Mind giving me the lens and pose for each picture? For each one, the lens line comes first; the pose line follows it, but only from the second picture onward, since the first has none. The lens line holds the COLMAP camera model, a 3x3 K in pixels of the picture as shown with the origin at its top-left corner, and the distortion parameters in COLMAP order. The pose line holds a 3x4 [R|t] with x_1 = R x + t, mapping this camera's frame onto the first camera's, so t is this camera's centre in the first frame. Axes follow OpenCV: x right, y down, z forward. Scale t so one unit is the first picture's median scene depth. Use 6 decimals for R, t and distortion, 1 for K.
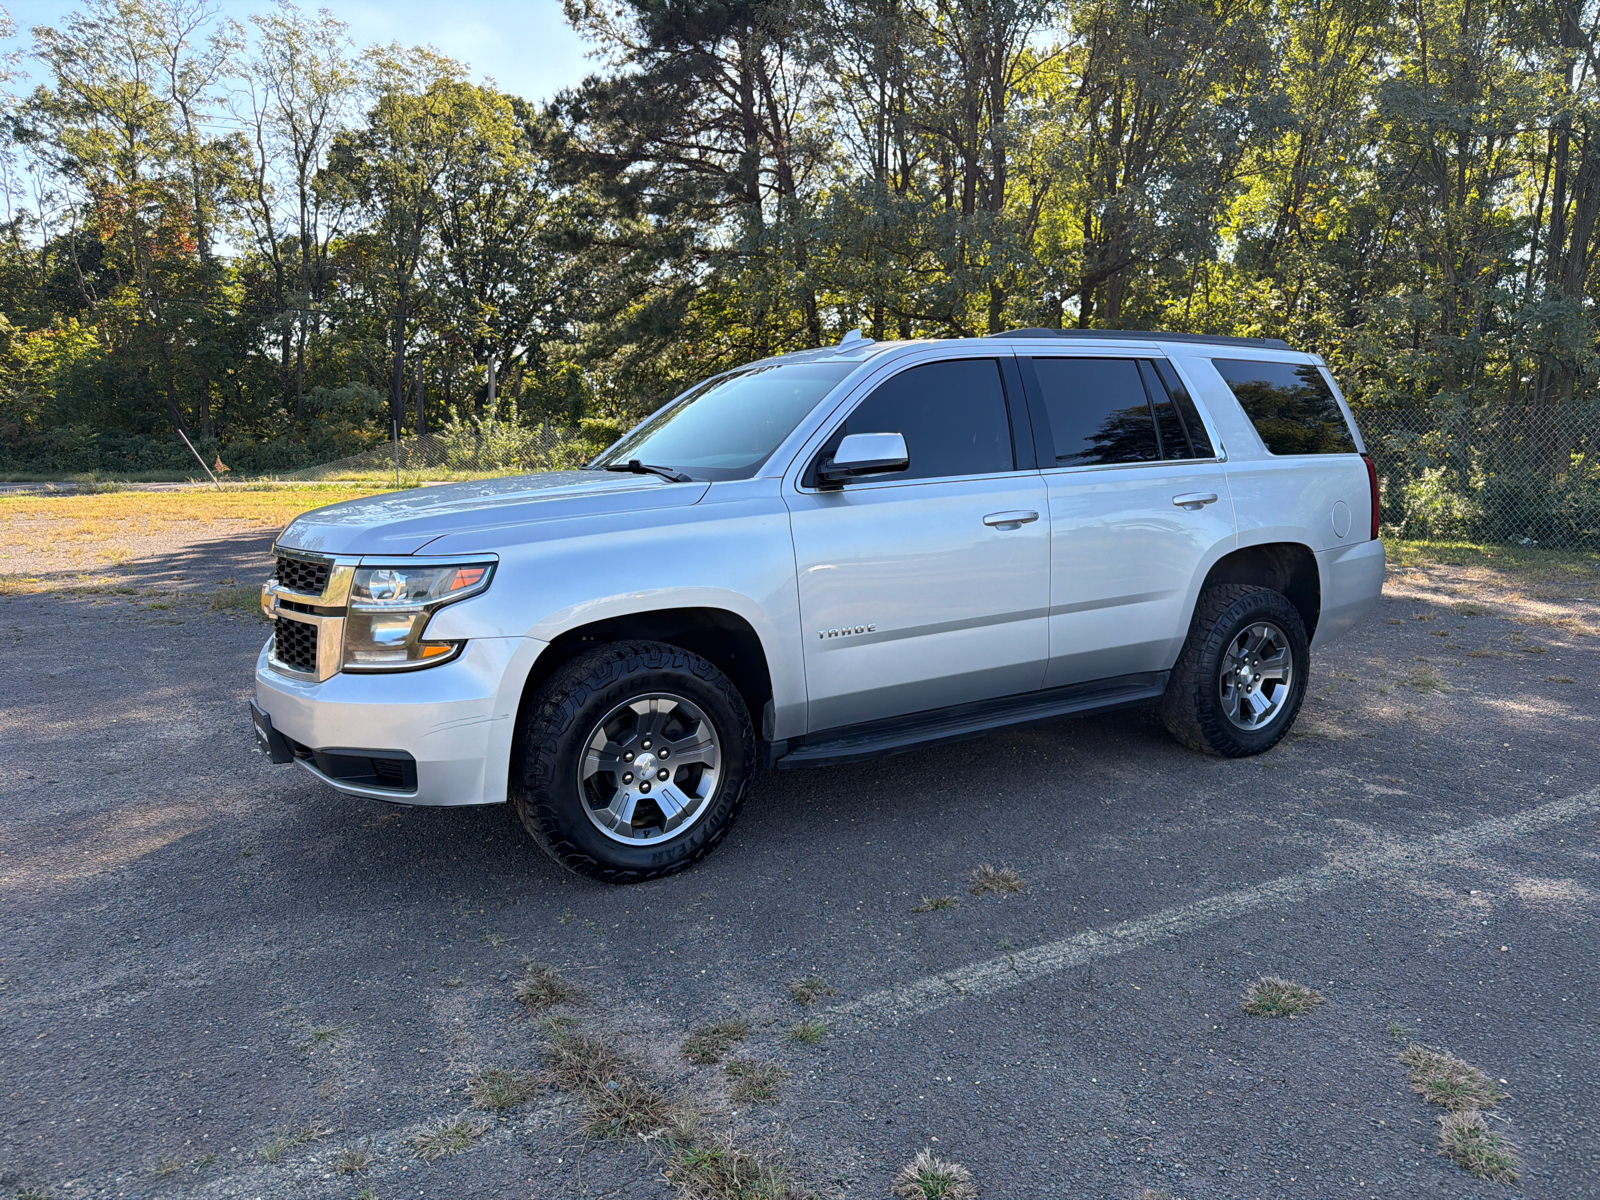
lens RADIAL K [[1132.7, 0, 797.0], [0, 1132.7, 597.6], [0, 0, 1]] dist [0.021974, -0.029179]
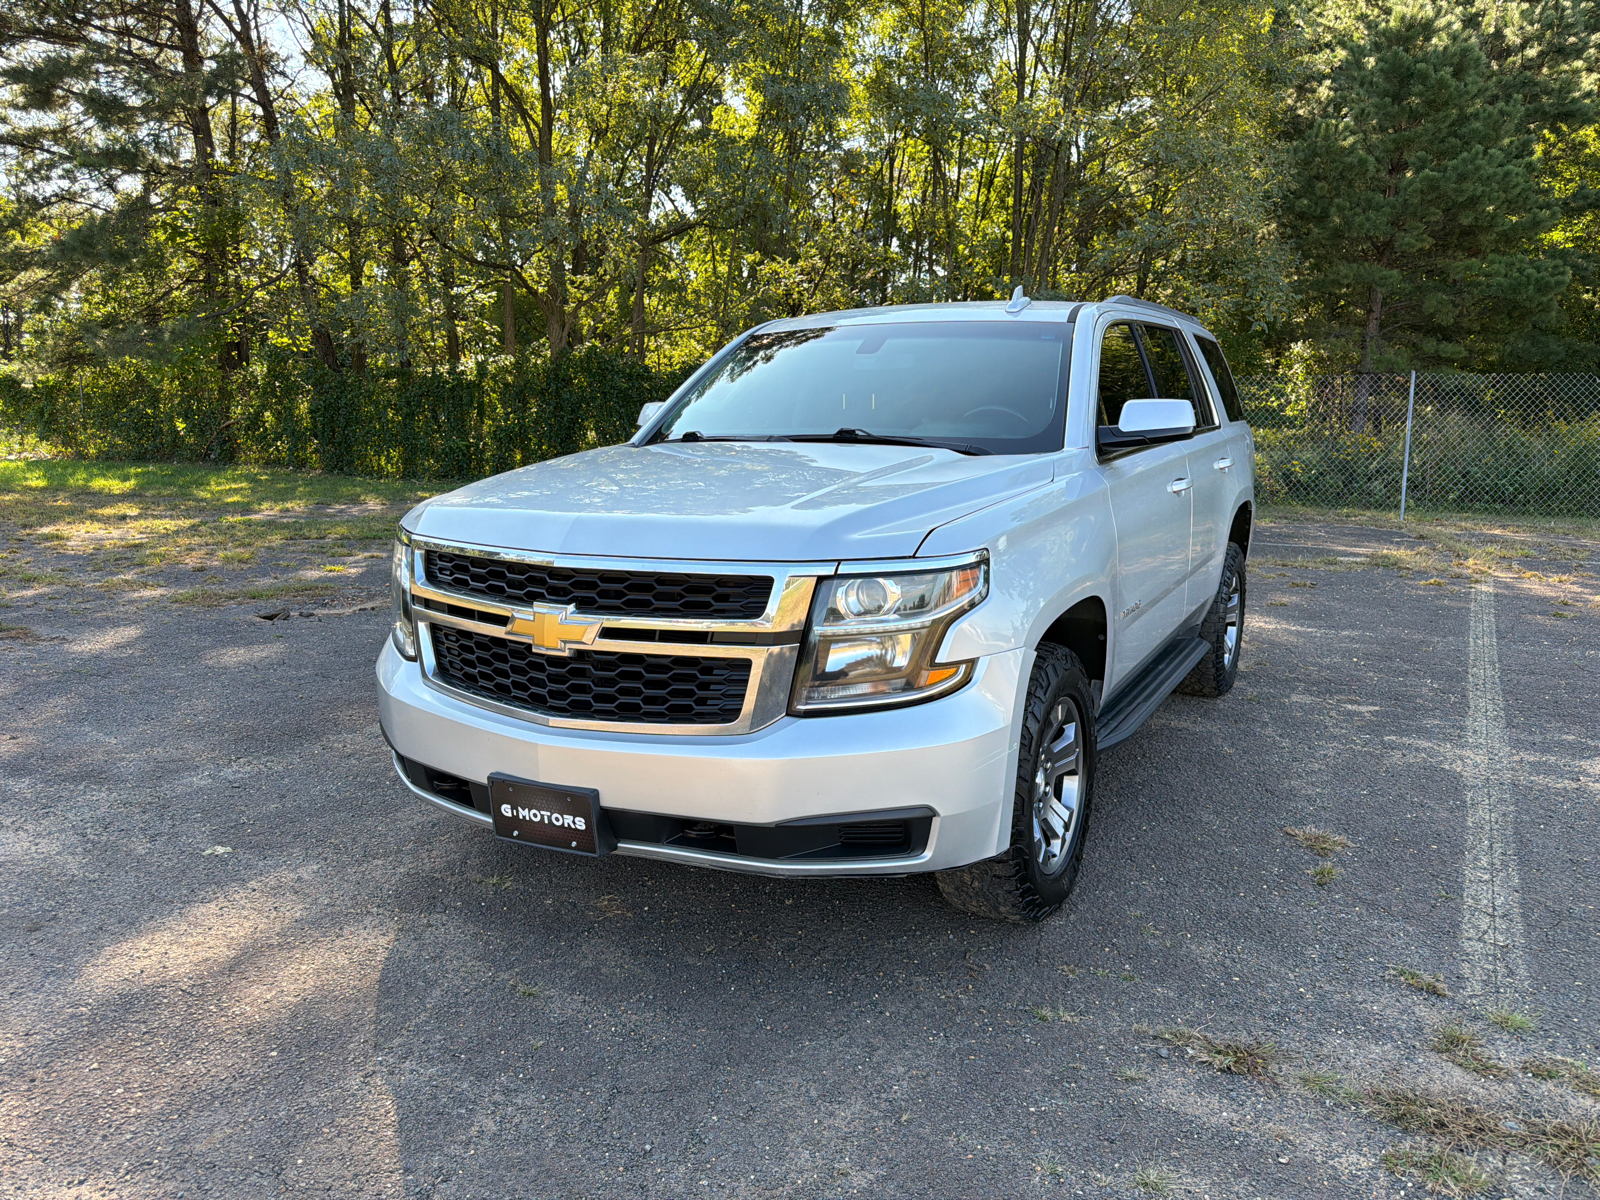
lens RADIAL K [[1132.7, 0, 802.4], [0, 1132.7, 596.8], [0, 0, 1]] dist [0.021974, -0.029179]
pose [[0.867769, -0.074140, 0.491406, -0.610147], [0.056585, 0.997119, 0.050516, -0.041072], [-0.493736, -0.016030, 0.869464, 0.283635]]
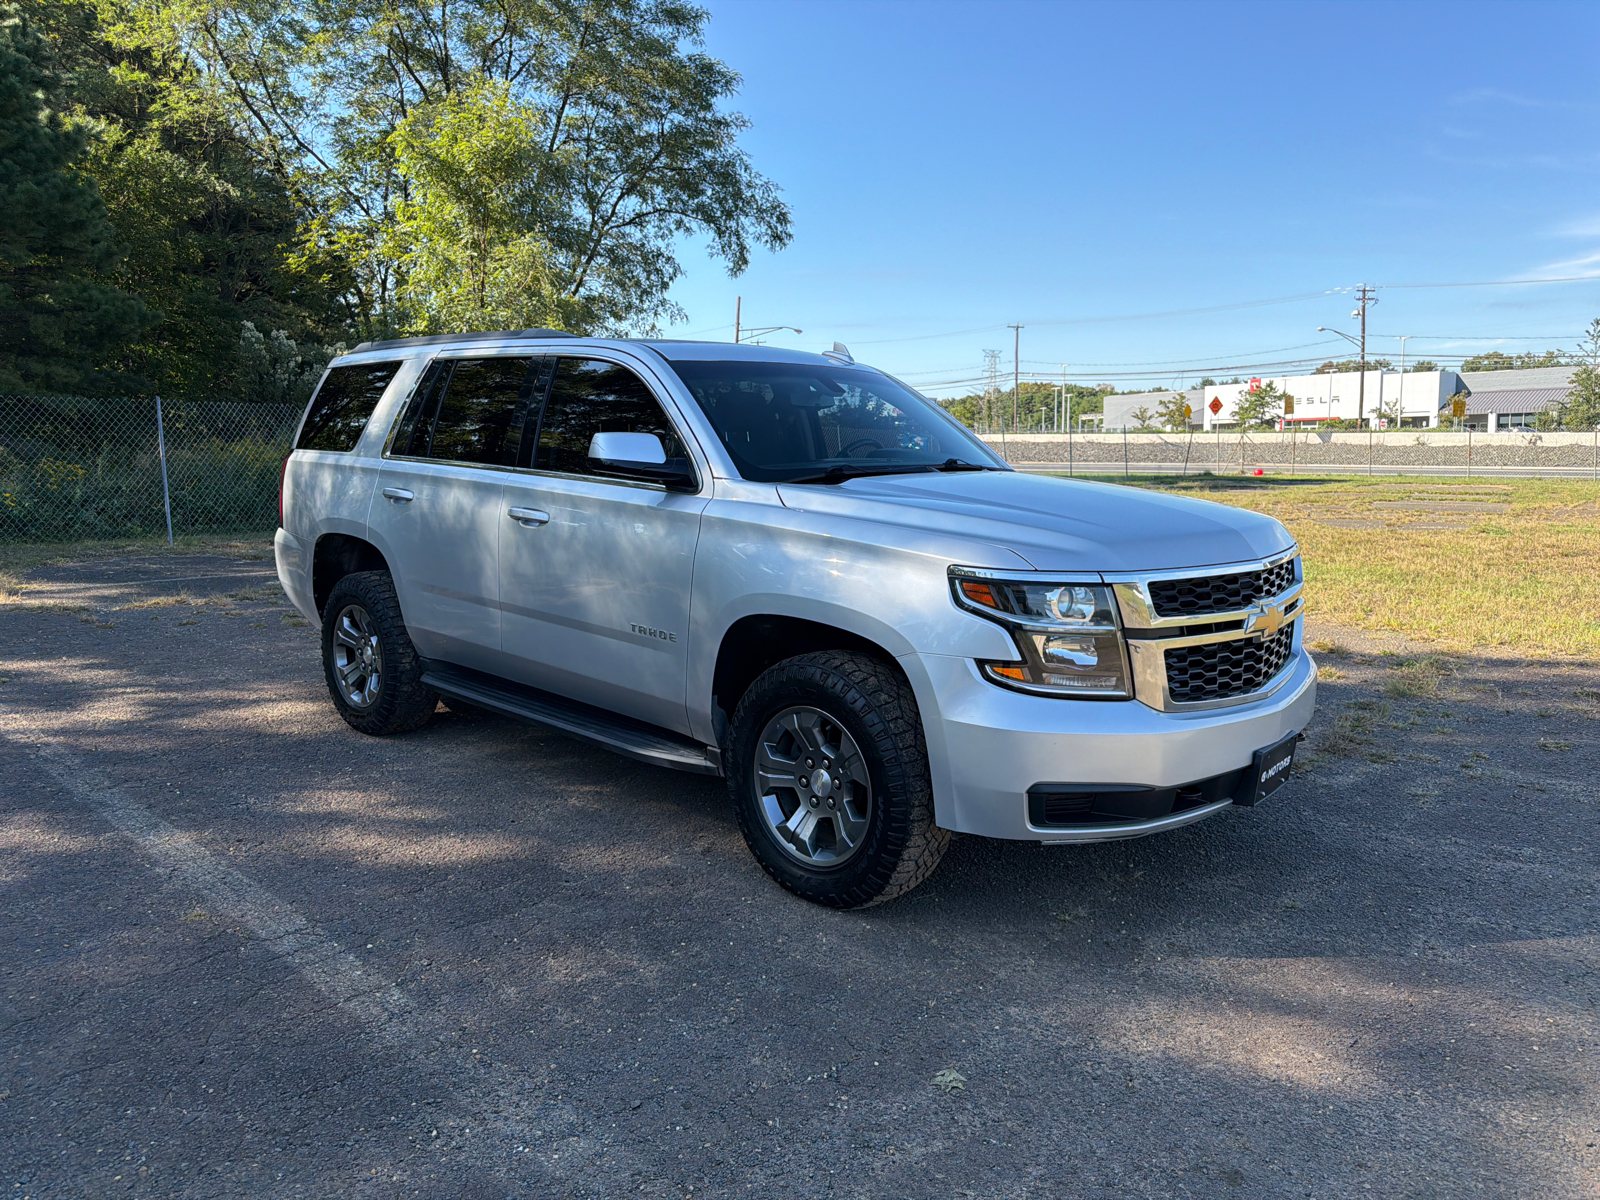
lens RADIAL K [[1132.7, 0, 786.0], [0, 1132.7, 604.2], [0, 0, 1]] dist [0.021974, -0.029179]
pose [[-0.261378, -0.134694, 0.955792, -1.099221], [0.118185, 0.978299, 0.170186, -0.186258], [-0.957974, 0.157443, -0.239787, 1.424277]]
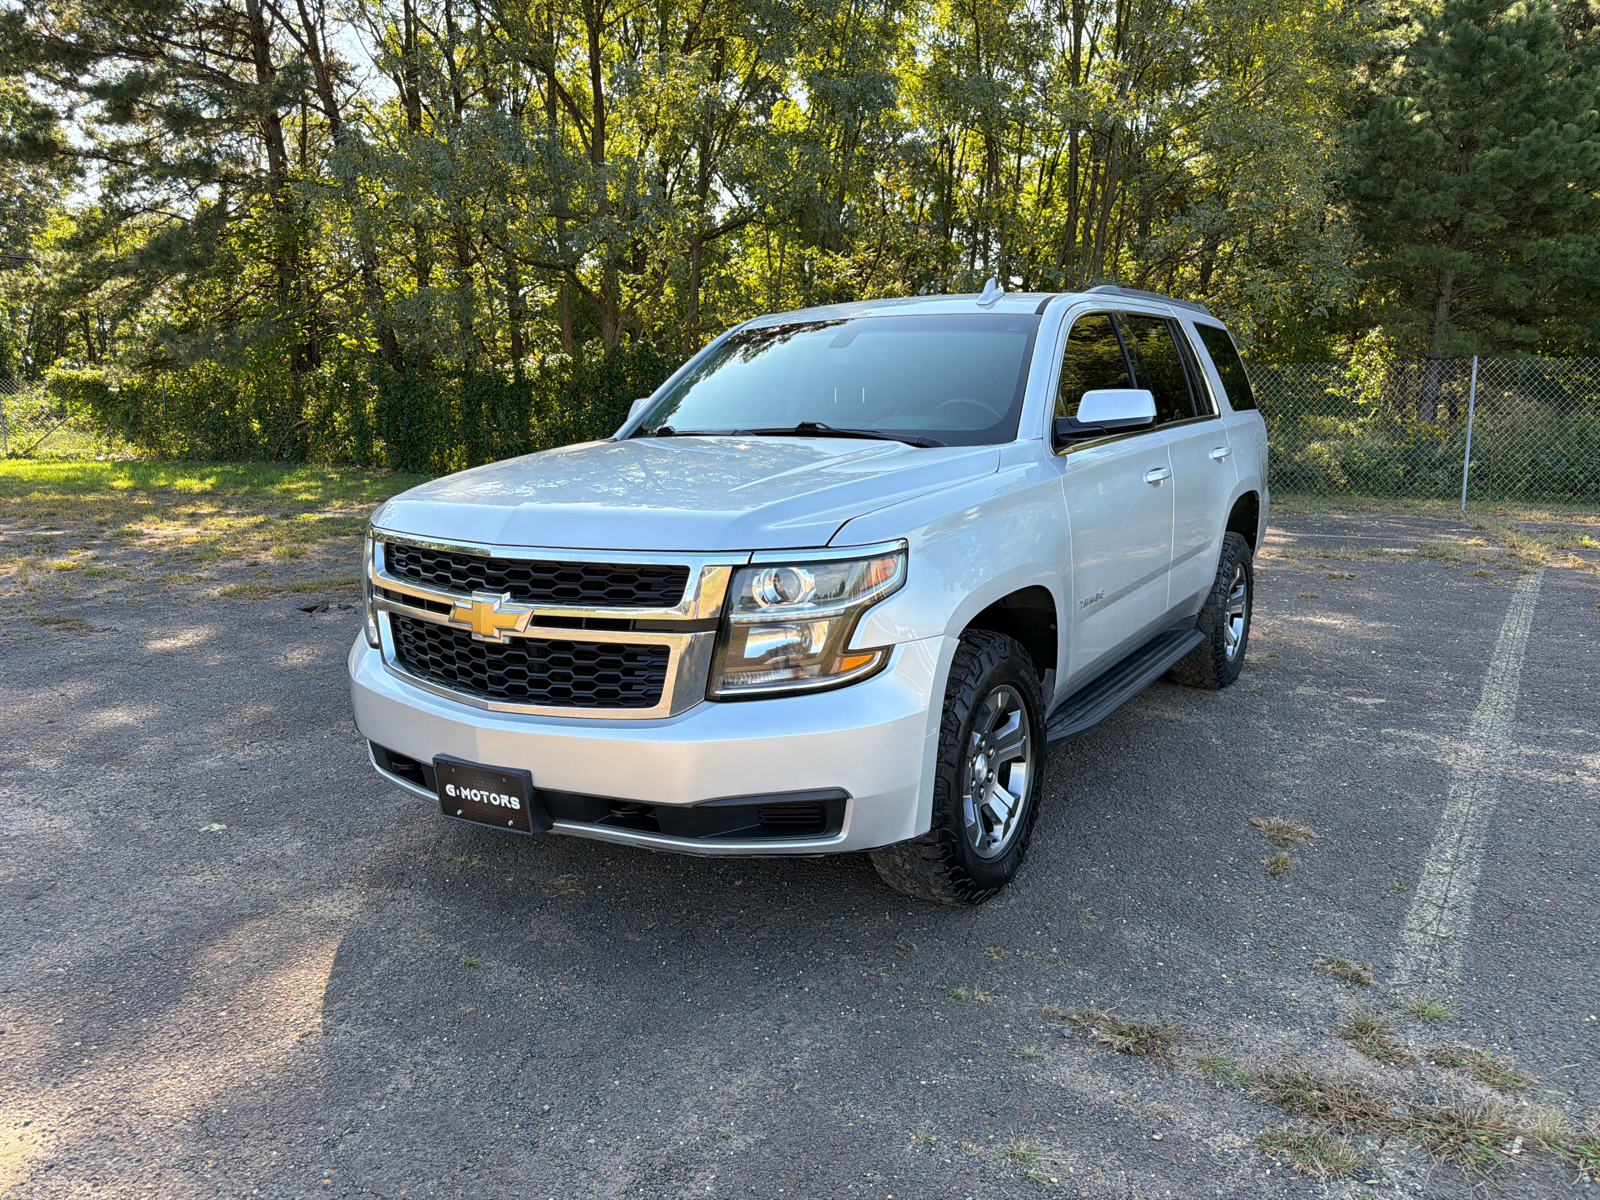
lens RADIAL K [[1132.7, 0, 800.8], [0, 1132.7, 599.3], [0, 0, 1]] dist [0.021974, -0.029179]
pose [[0.897628, -0.078624, 0.433685, -0.544539], [0.061312, 0.996668, 0.053786, -0.033826], [-0.436469, -0.021690, 0.899458, 0.227186]]
